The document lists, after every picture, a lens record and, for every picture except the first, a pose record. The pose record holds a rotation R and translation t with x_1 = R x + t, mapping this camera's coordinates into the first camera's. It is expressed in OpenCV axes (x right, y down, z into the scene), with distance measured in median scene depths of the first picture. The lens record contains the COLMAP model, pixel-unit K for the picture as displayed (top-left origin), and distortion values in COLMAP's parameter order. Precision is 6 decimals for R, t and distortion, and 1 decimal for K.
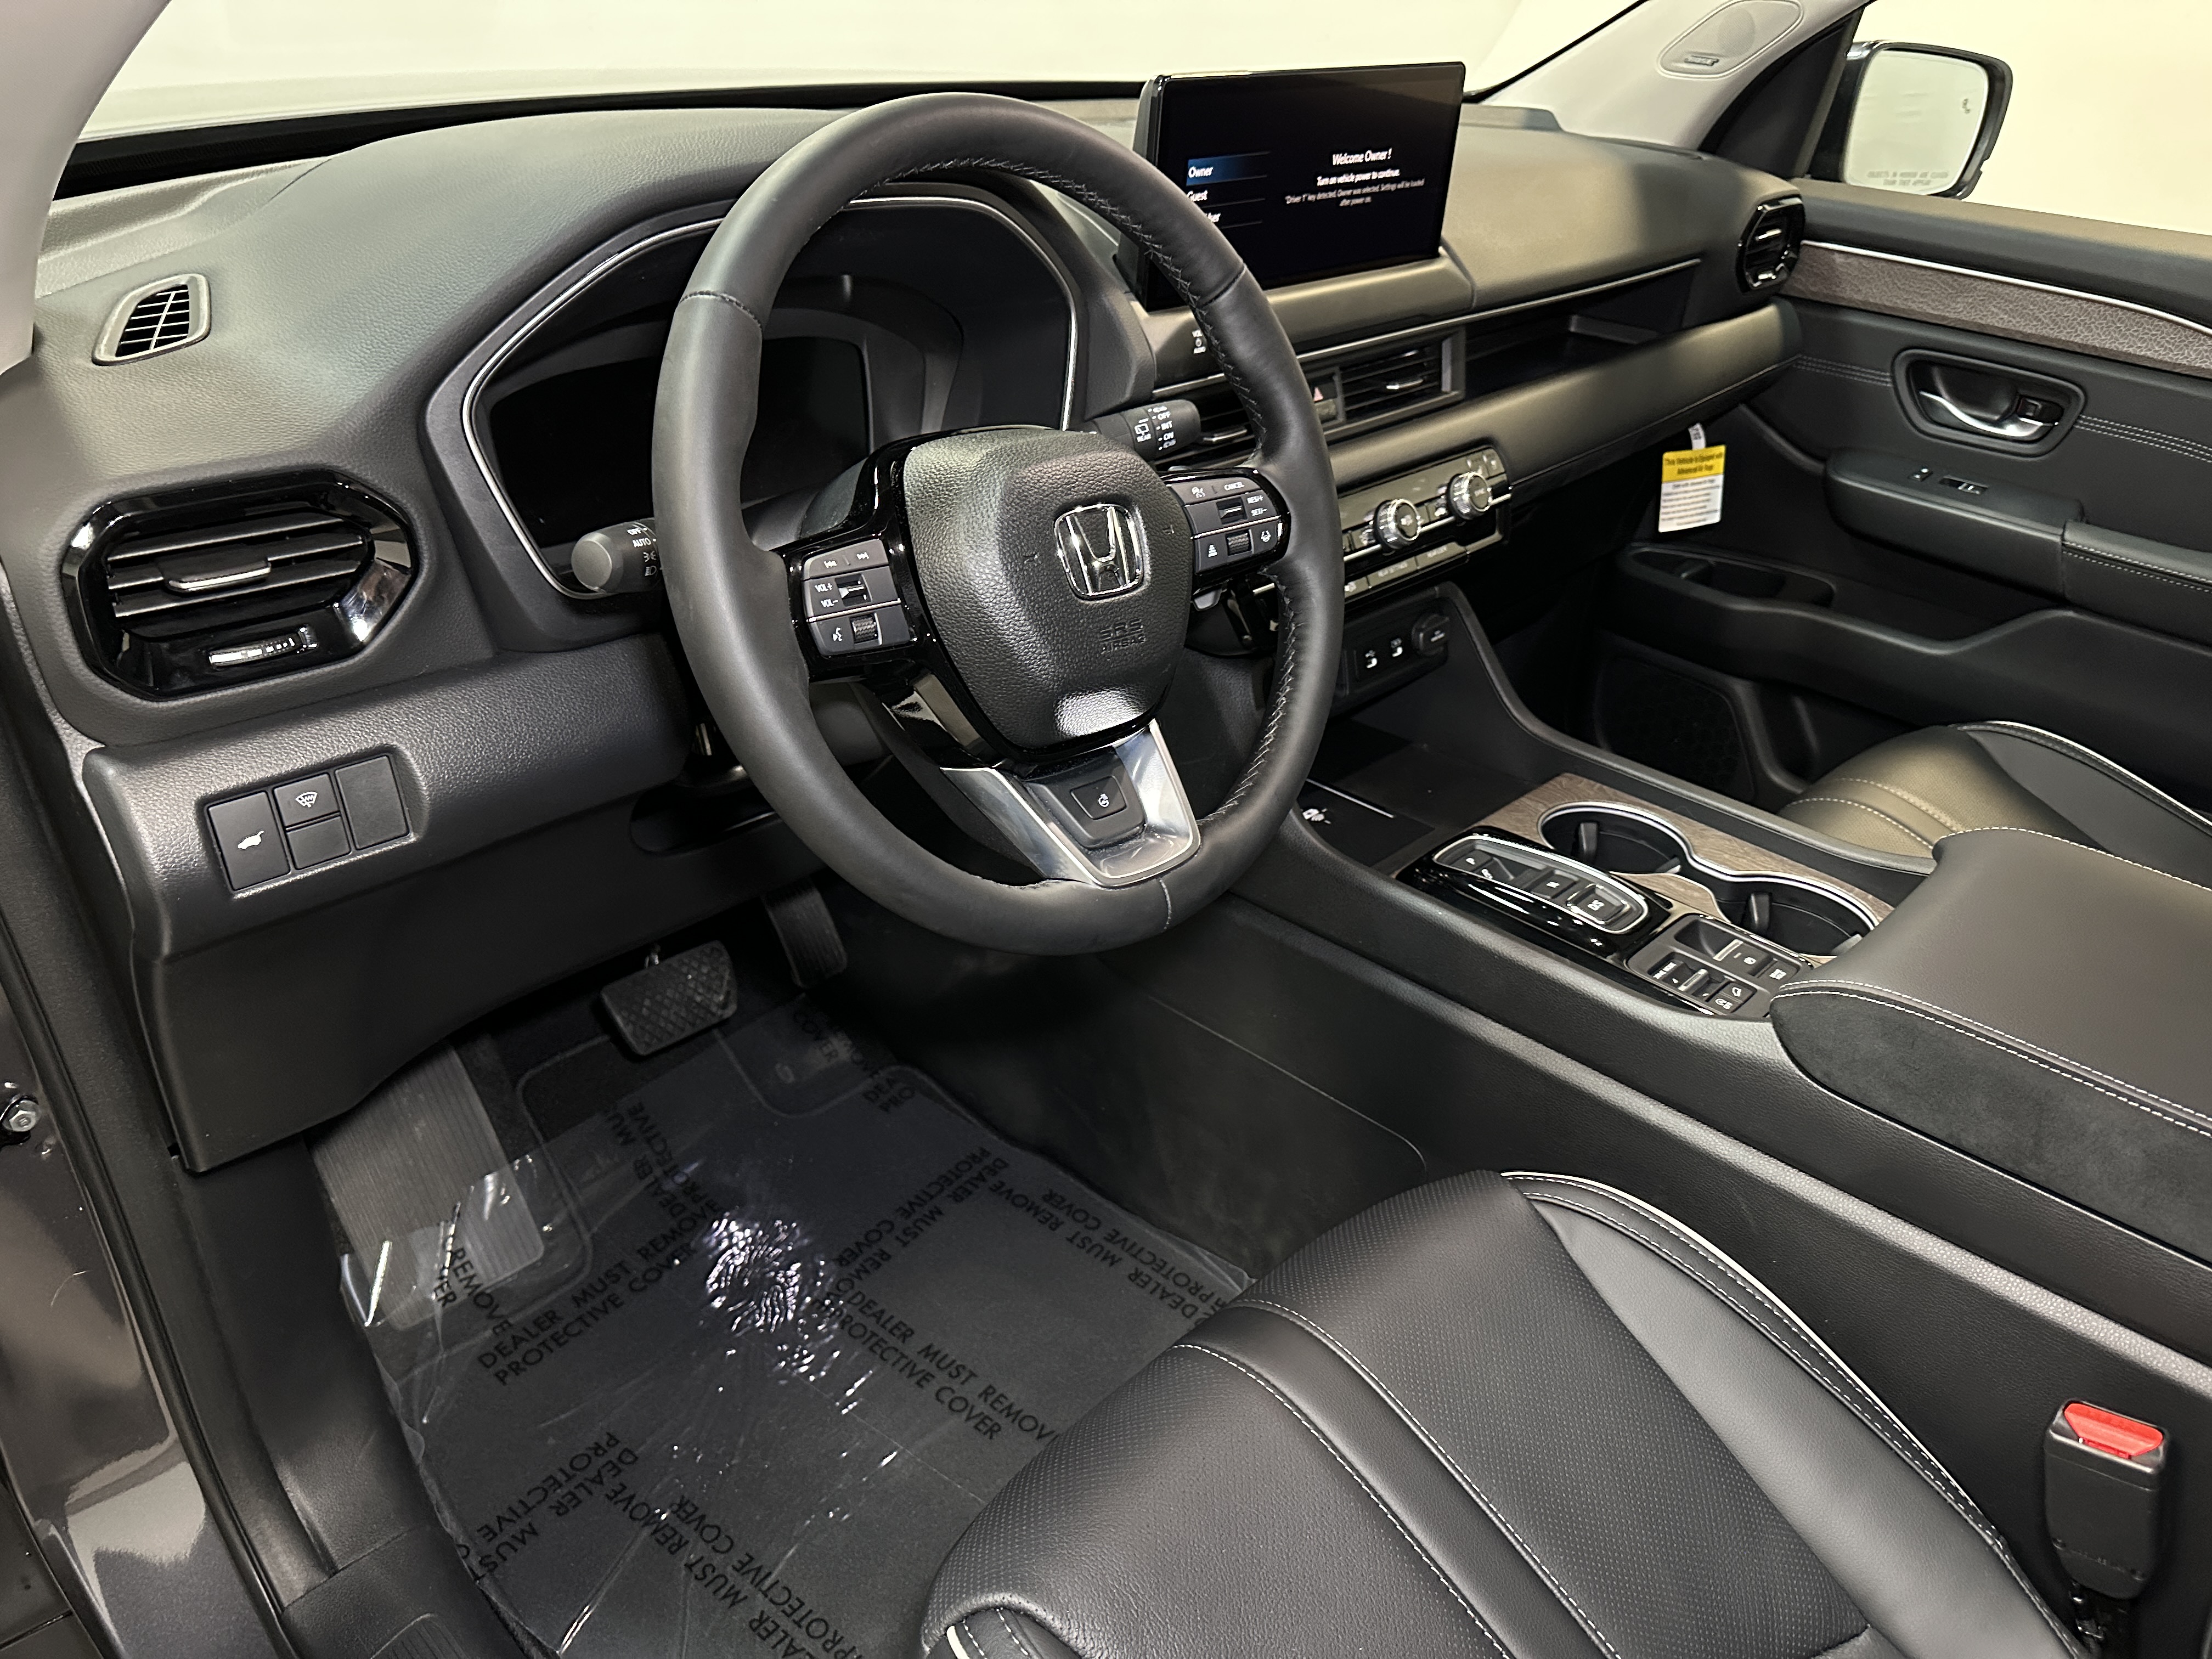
lens RADIAL K [[1506.0, 0, 1076.3], [0, 1506.0, 827.8], [0, 0, 1]] dist [0.068961, -0.099817]
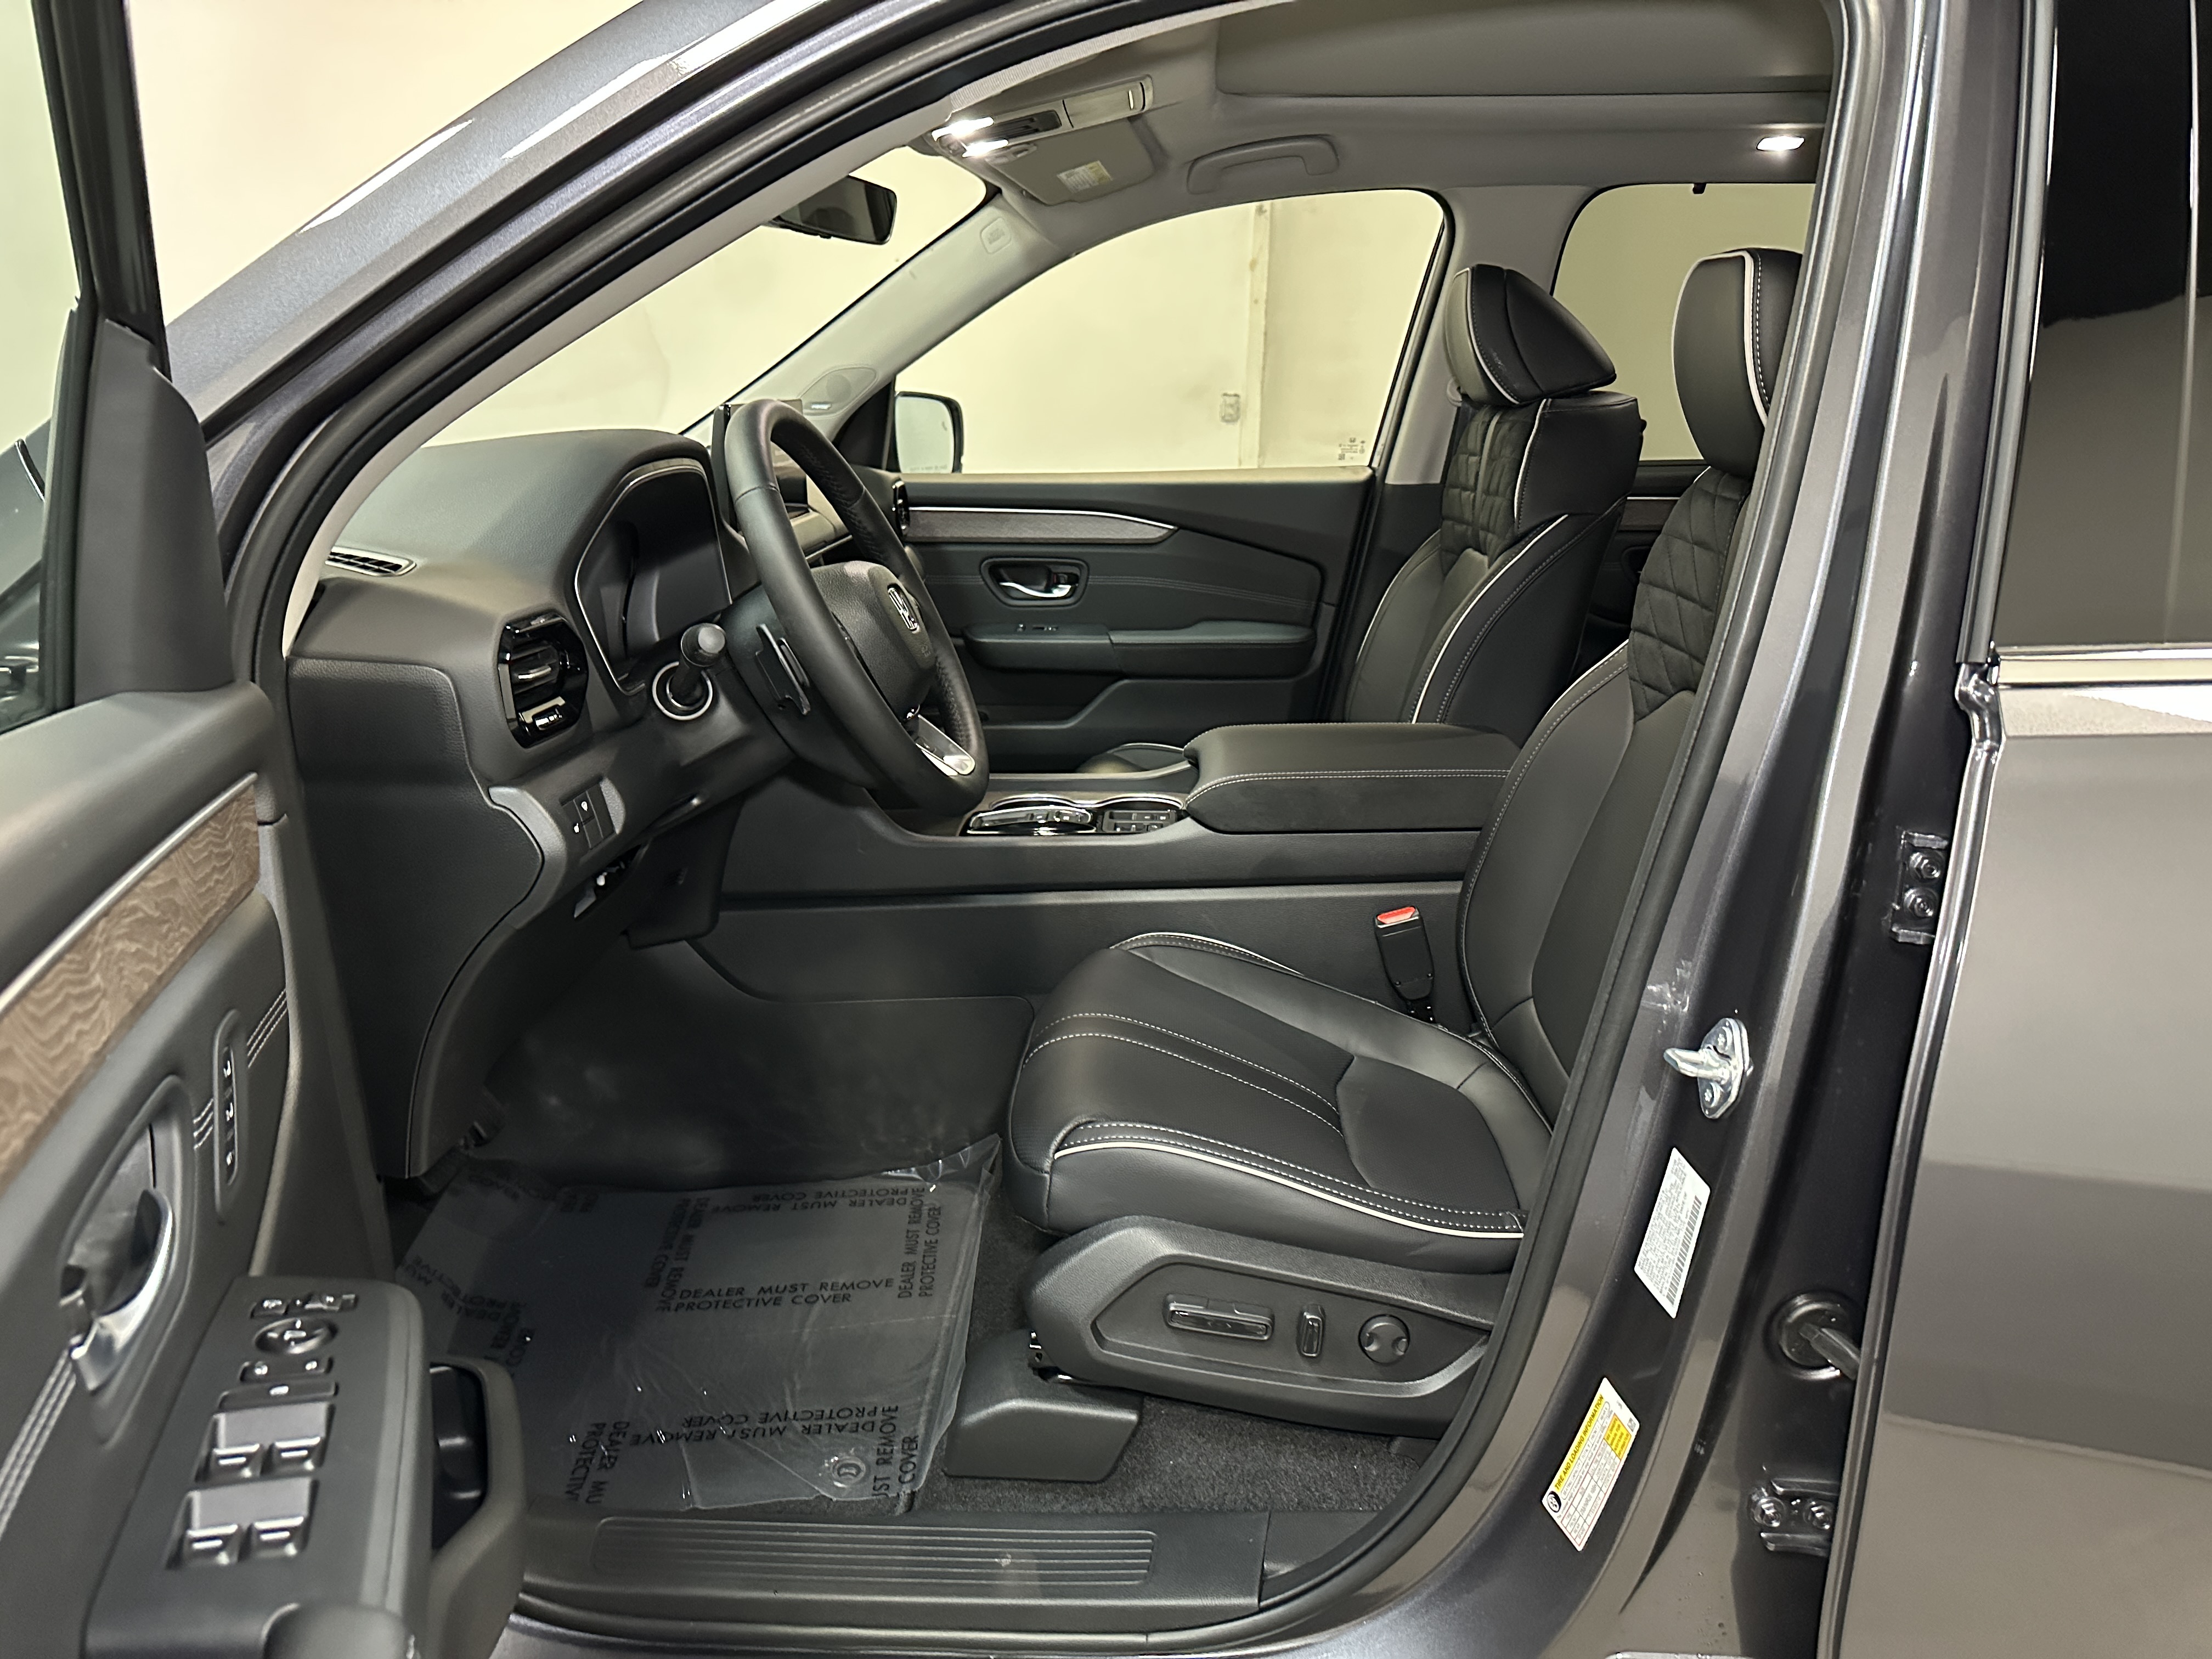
lens RADIAL K [[1506.0, 0, 1076.3], [0, 1506.0, 827.8], [0, 0, 1]] dist [0.068961, -0.099817]
pose [[0.737628, -0.225327, 0.636501, -0.513043], [0.360928, 0.928274, -0.089655, 0.145768], [-0.570646, 0.295863, 0.766047, -0.238606]]
